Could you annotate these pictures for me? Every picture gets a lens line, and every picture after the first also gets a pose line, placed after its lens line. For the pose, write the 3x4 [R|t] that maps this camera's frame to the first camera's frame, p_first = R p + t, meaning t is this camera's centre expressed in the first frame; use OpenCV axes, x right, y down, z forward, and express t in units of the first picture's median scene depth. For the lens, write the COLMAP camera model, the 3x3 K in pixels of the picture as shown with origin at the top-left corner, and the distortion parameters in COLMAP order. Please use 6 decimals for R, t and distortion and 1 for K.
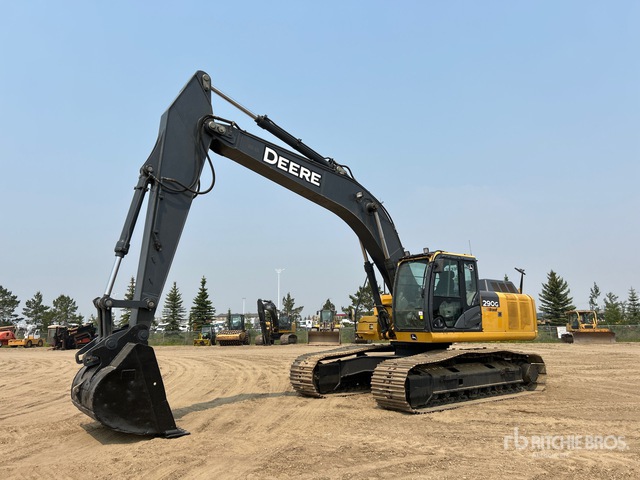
lens RADIAL K [[461.6, 0, 325.0], [0, 461.6, 234.7], [0, 0, 1]] dist [0.037106, -0.005376]
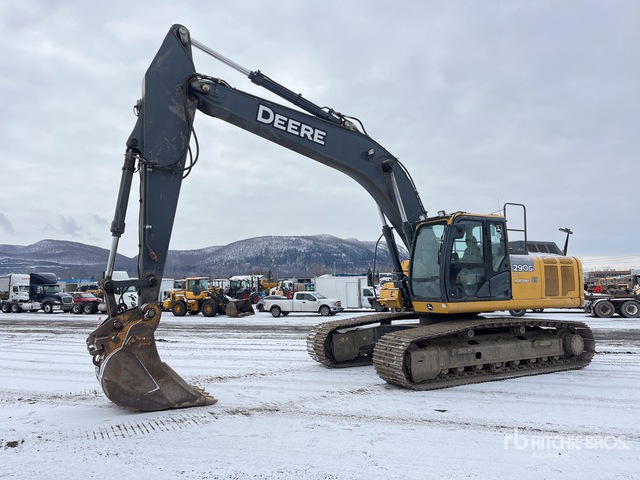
lens RADIAL K [[461.6, 0, 324.3], [0, 461.6, 239.7], [0, 0, 1]] dist [0.037106, -0.005376]
pose [[0.988393, -0.021355, -0.150410, 0.118446], [0.035516, 0.995116, 0.092098, -0.002049], [0.147709, -0.096371, 0.984325, 0.076200]]
